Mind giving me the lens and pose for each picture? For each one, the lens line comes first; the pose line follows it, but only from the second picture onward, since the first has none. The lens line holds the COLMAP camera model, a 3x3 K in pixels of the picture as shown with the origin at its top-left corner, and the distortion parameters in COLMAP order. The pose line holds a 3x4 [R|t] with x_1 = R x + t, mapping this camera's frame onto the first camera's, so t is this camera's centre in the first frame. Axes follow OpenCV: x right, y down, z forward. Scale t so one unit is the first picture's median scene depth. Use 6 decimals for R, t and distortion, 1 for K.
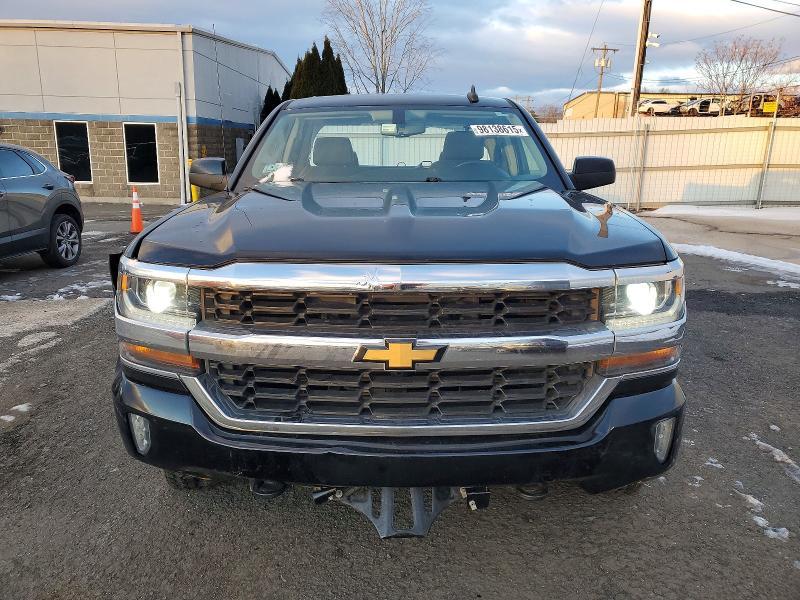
lens RADIAL K [[625.0, 0, 389.6], [0, 625.0, 298.5], [0, 0, 1]] dist [0.010640, 0.010209]
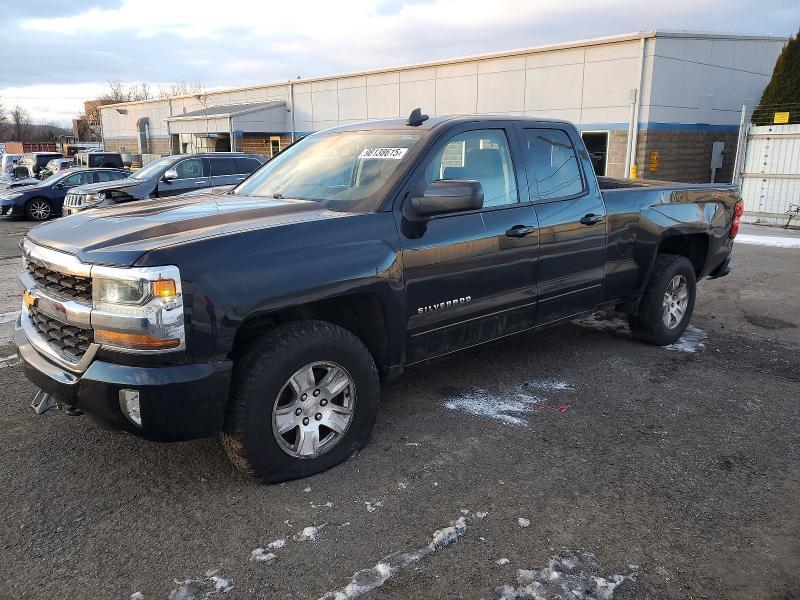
lens RADIAL K [[625.0, 0, 389.6], [0, 625.0, 298.5], [0, 0, 1]] dist [0.010640, 0.010209]
pose [[0.645244, 0.159546, -0.747132, 0.209397], [-0.163499, 0.984131, 0.068954, -0.019255], [0.746277, 0.077663, 0.661090, 0.067196]]
